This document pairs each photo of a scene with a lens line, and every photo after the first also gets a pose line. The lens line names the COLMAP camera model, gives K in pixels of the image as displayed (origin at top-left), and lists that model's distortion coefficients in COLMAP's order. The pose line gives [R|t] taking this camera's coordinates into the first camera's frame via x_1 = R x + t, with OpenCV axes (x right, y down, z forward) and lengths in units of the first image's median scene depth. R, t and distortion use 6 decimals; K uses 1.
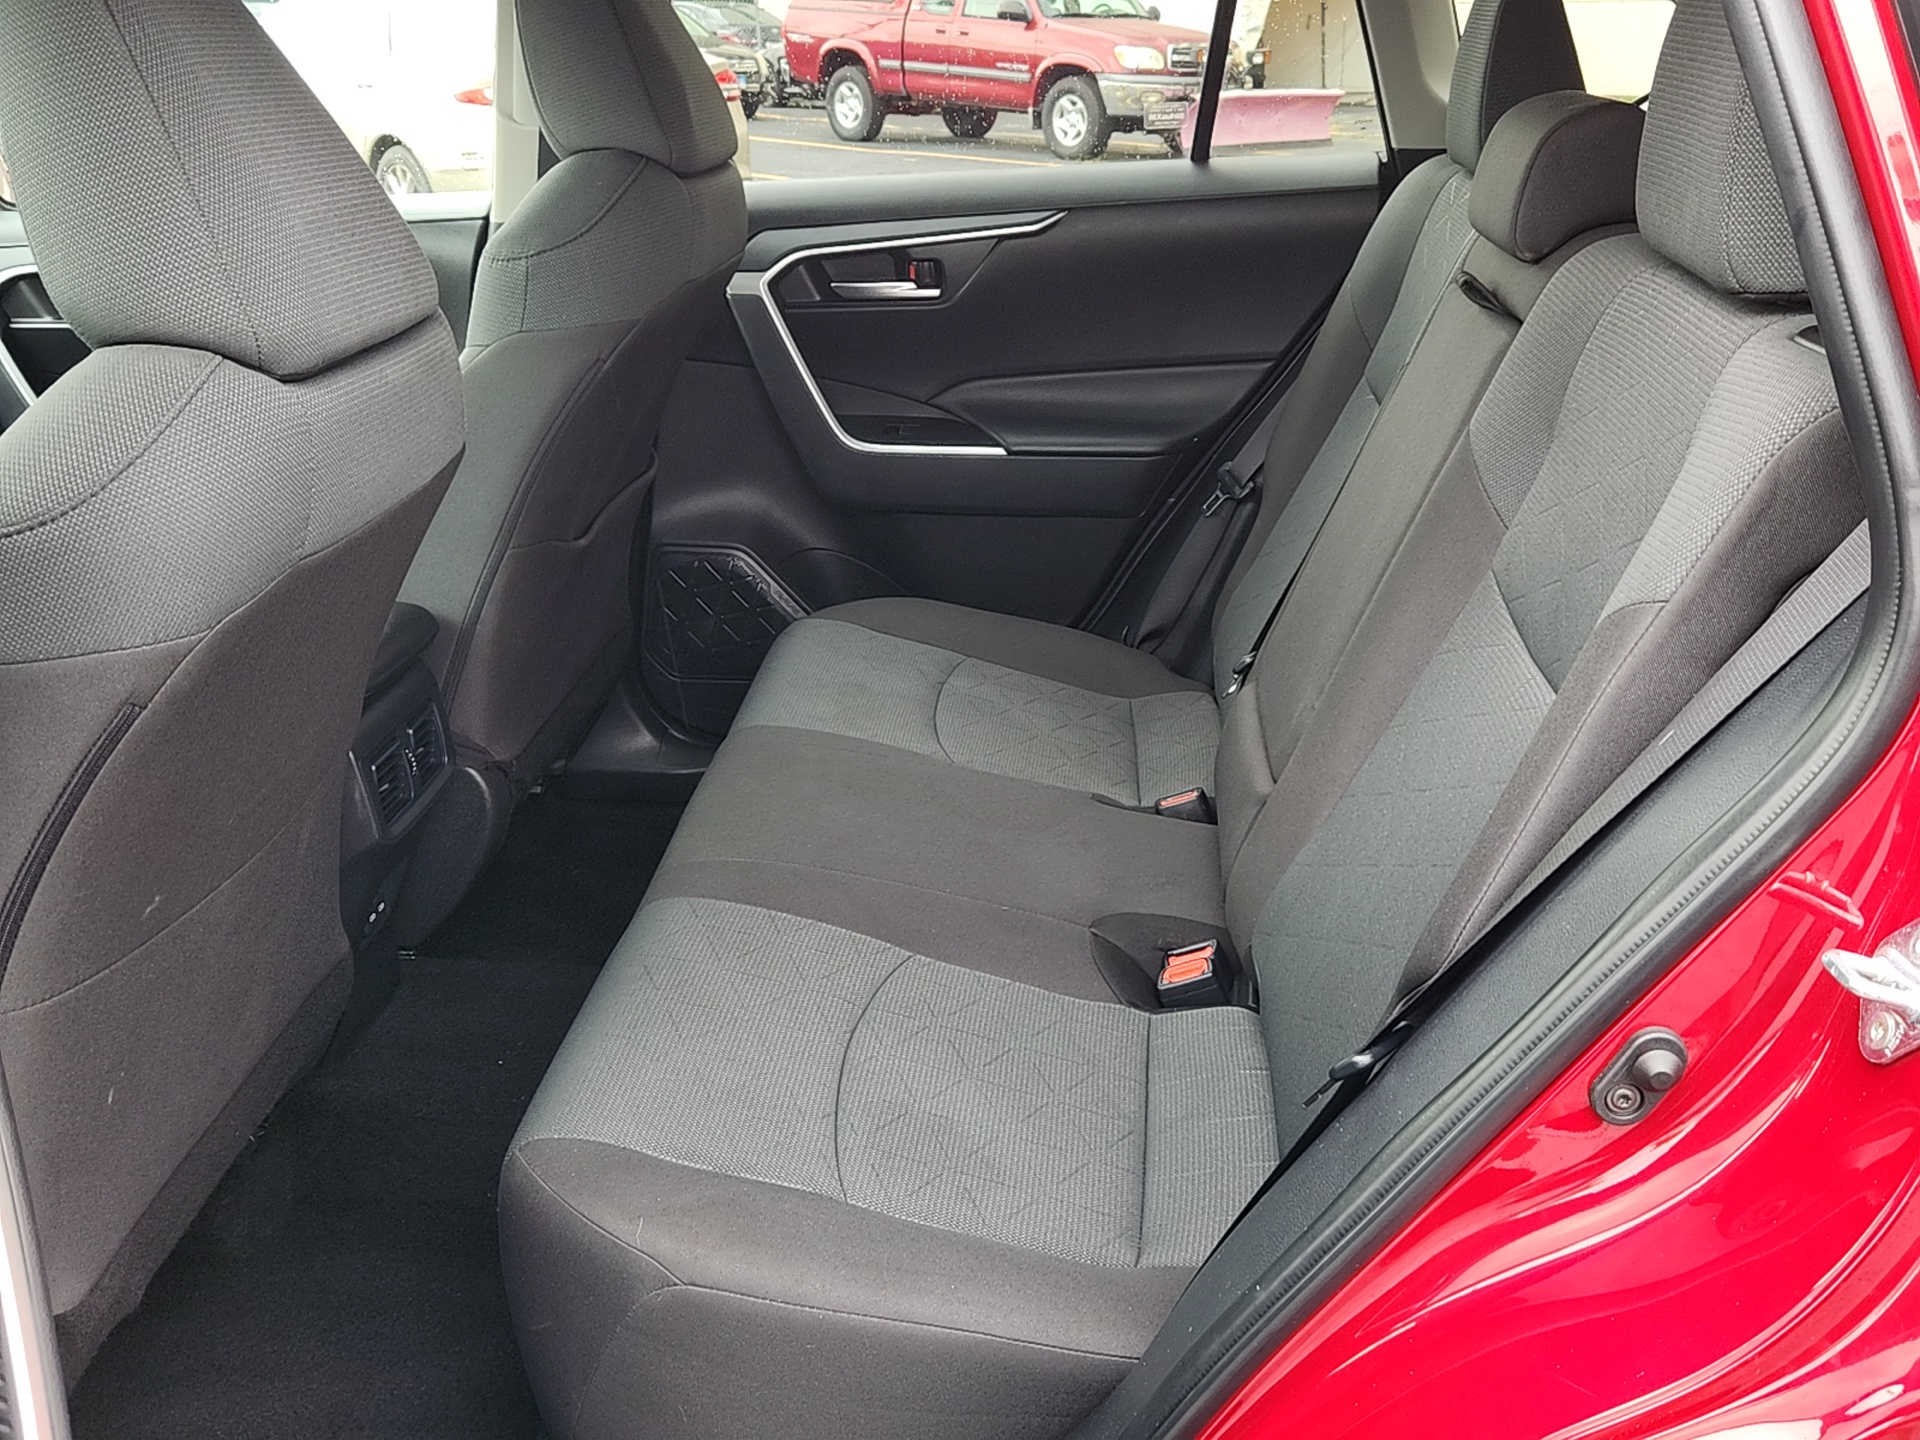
lens RADIAL K [[1939.1, 0, 979.7], [0, 1939.1, 713.8], [0, 0, 1]] dist [0.075059, -0.049300]
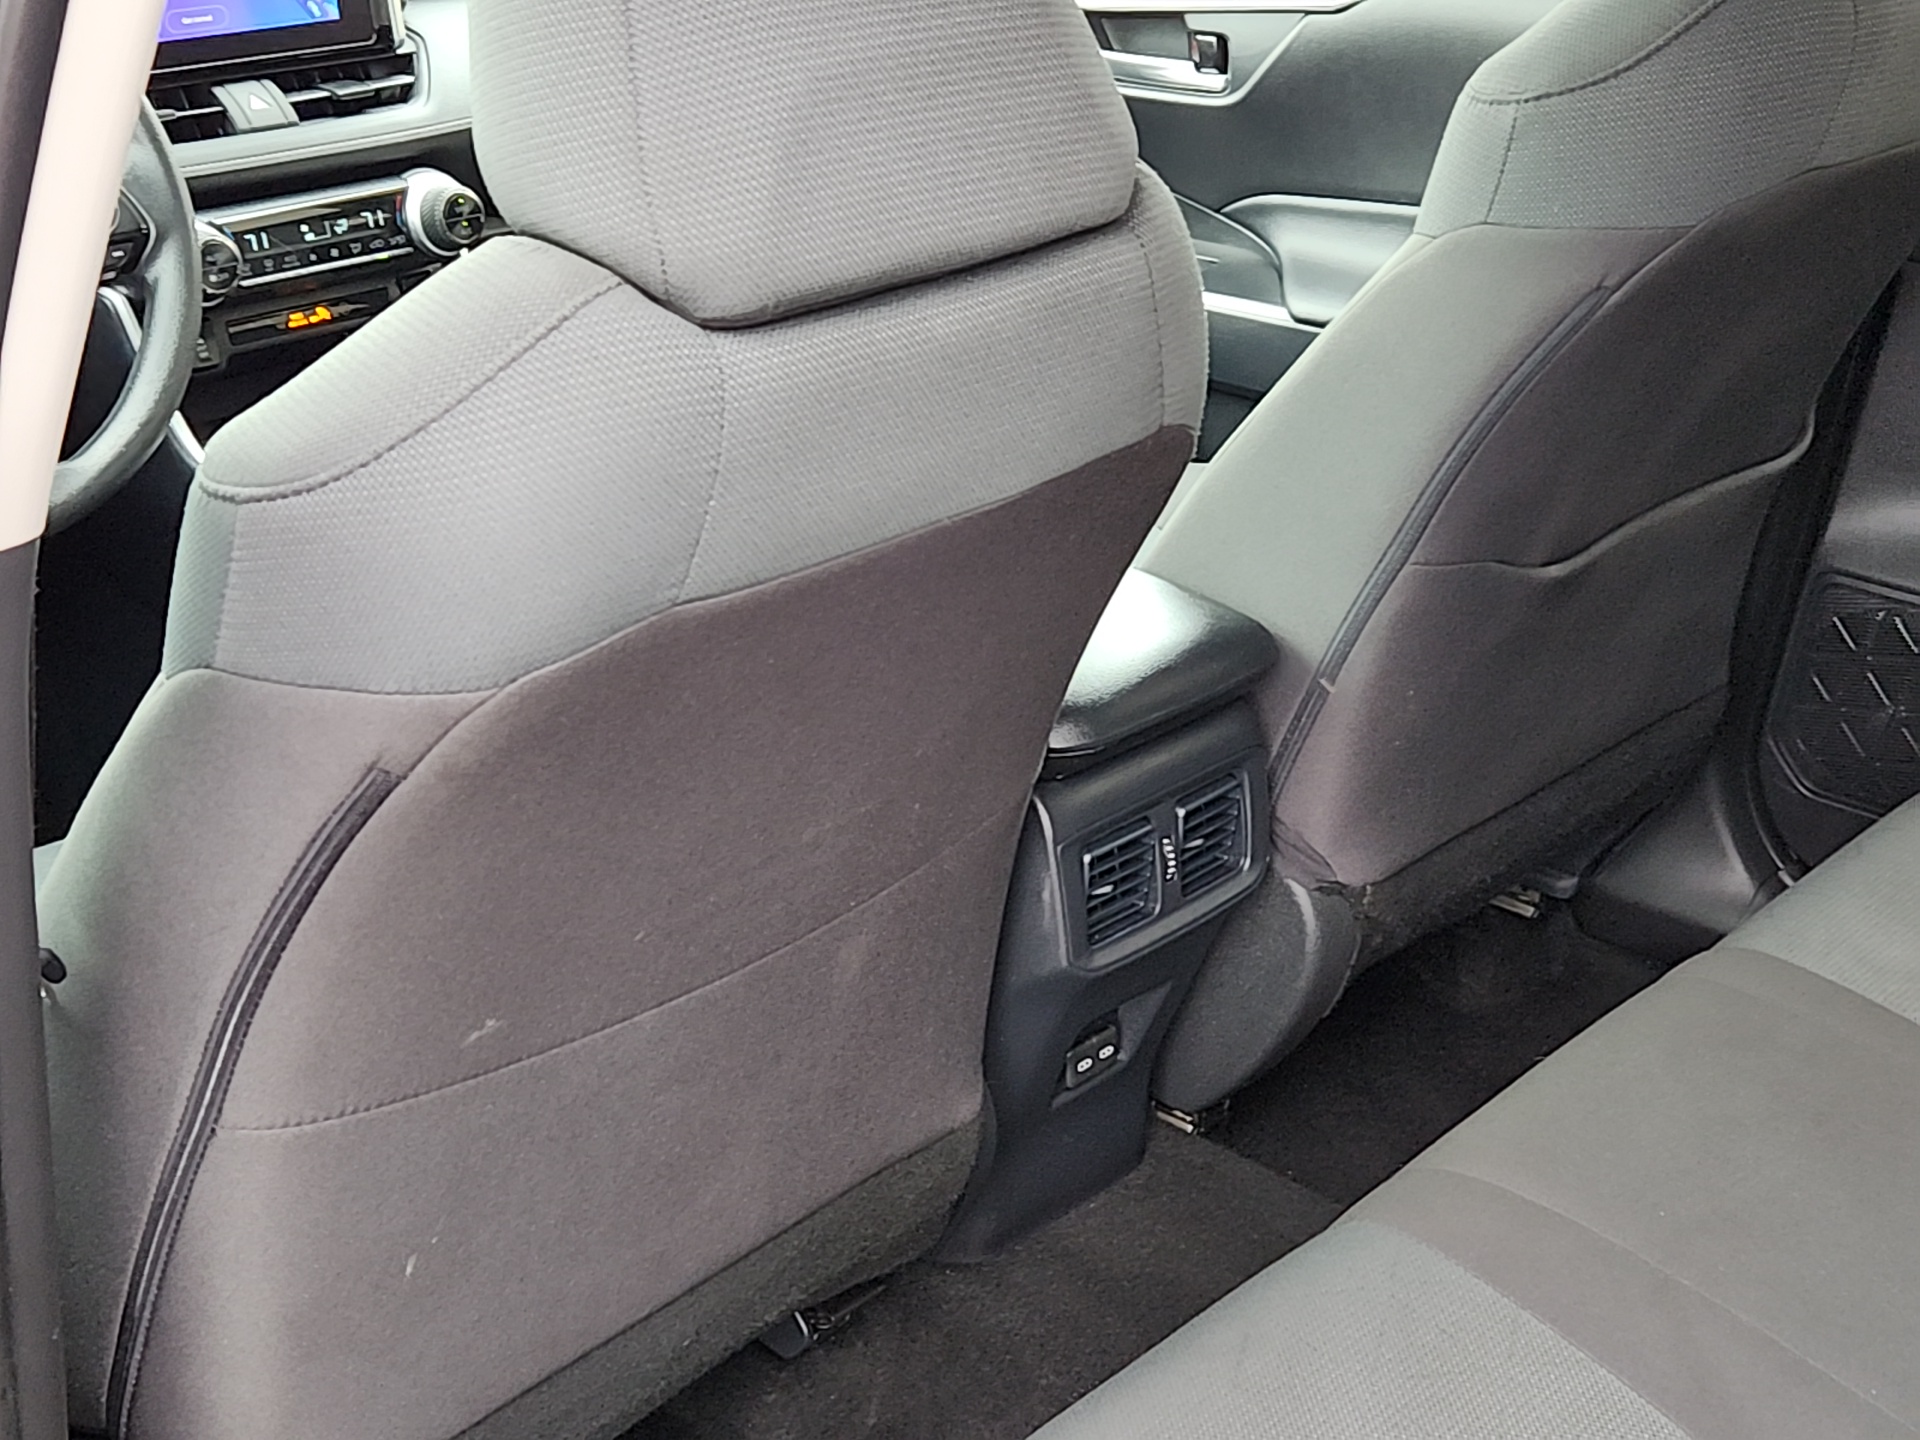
lens RADIAL K [[2766.2, 0, 930.9], [0, 2766.2, 711.8], [0, 0, 1]] dist [0.172259, -0.379048]
pose [[0.784840, 0.243030, -0.570054, 0.161045], [-0.221154, 0.969162, 0.108701, -0.105828], [0.578892, 0.040756, 0.814385, 0.201851]]
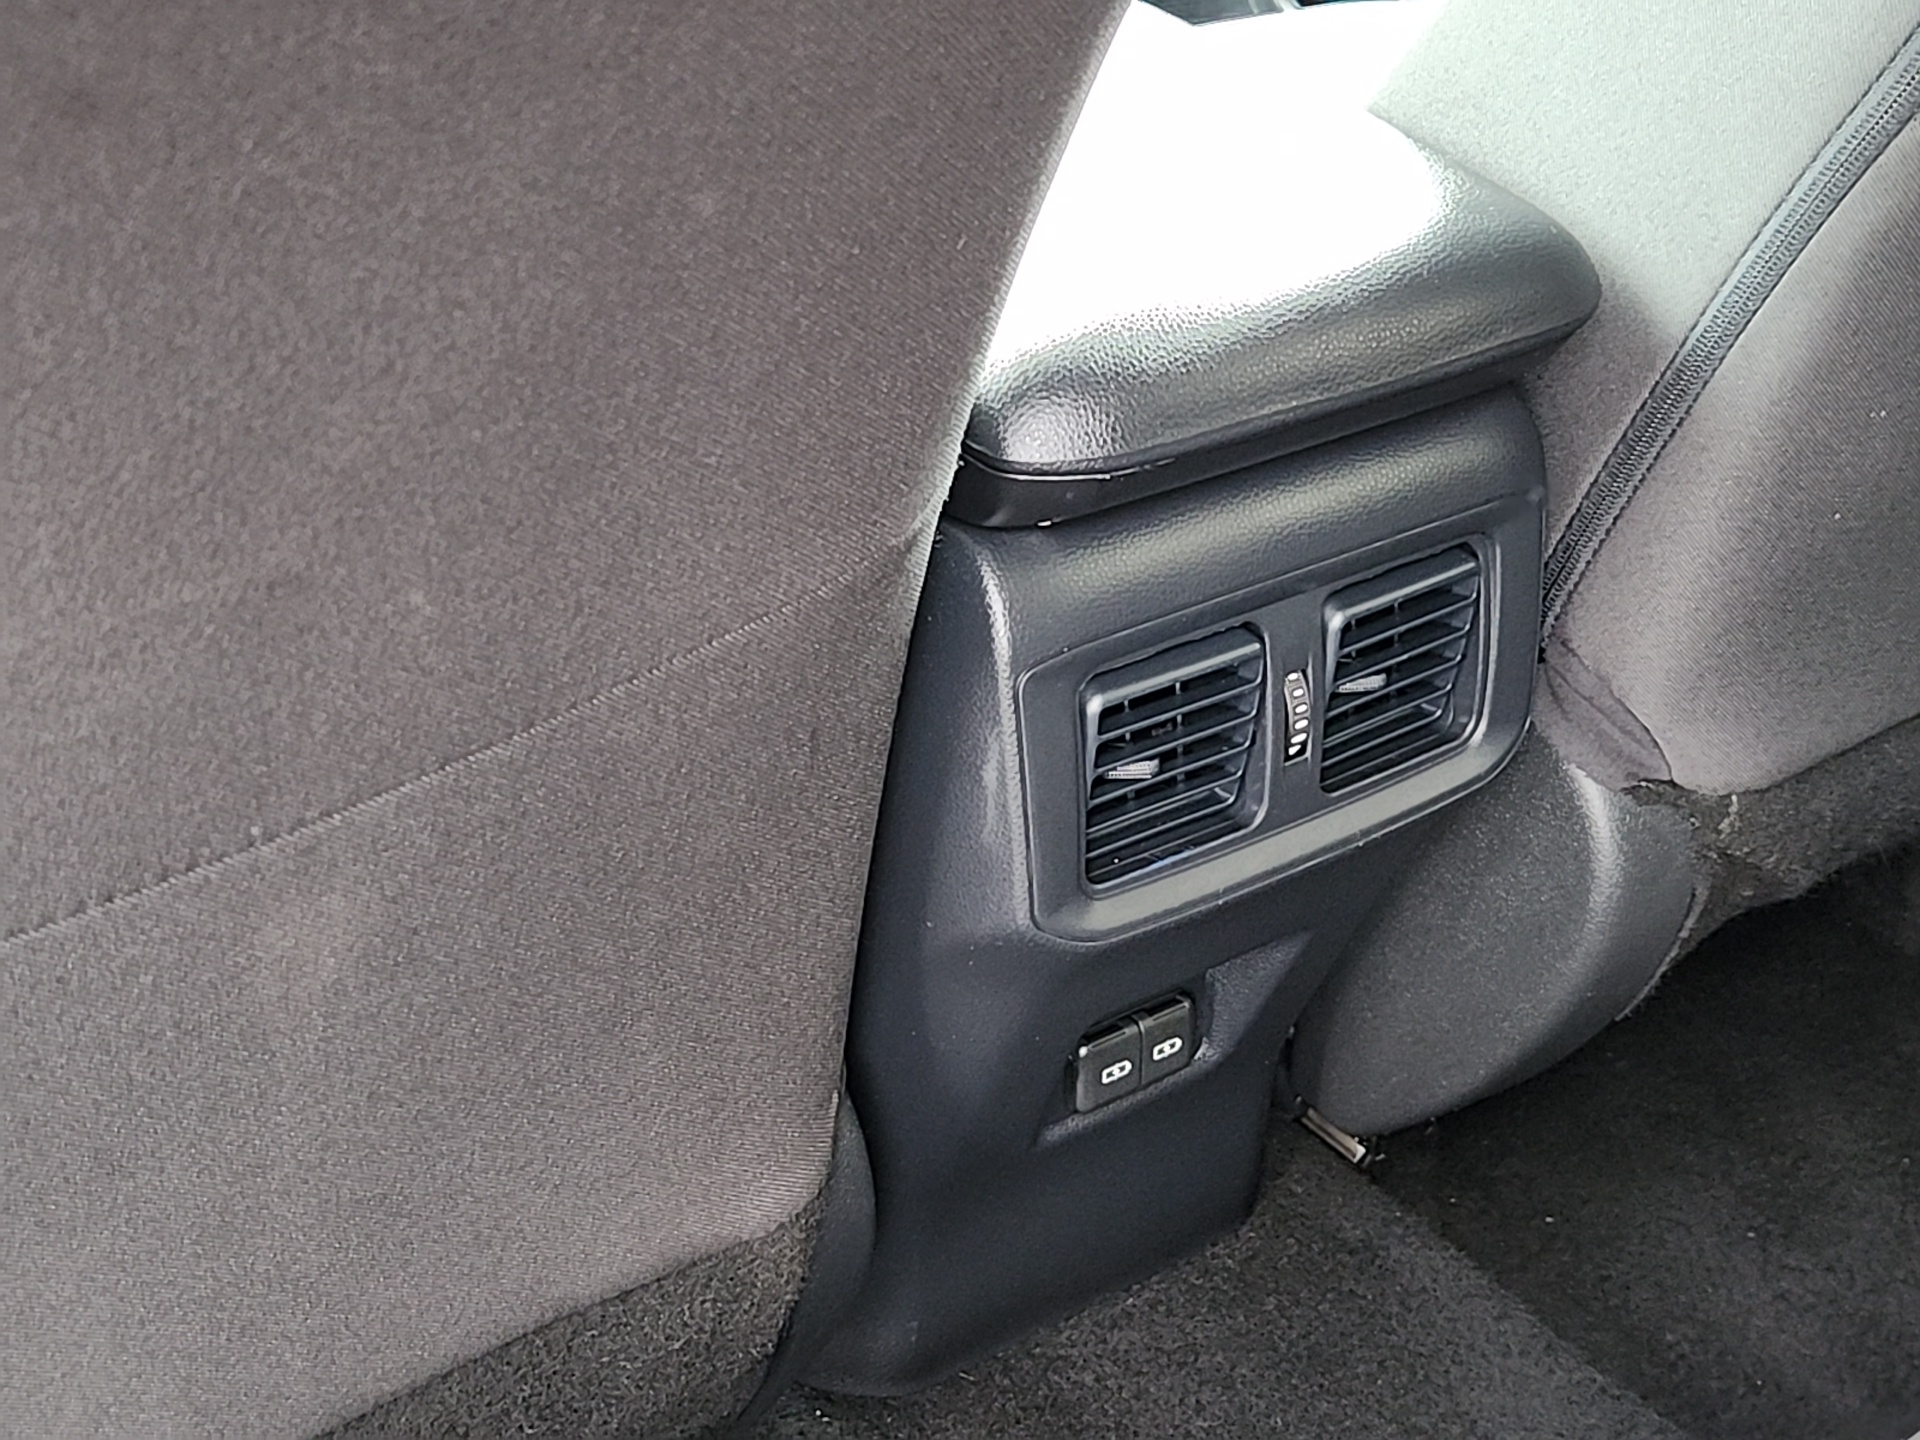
lens RADIAL K [[2766.2, 0, 930.9], [0, 2766.2, 711.8], [0, 0, 1]] dist [0.172259, -0.379048]
pose [[0.654803, 0.401659, -0.640237, -0.047031], [-0.297031, 0.915698, 0.270683, -0.077572], [0.694986, 0.012926, 0.718907, 0.643329]]
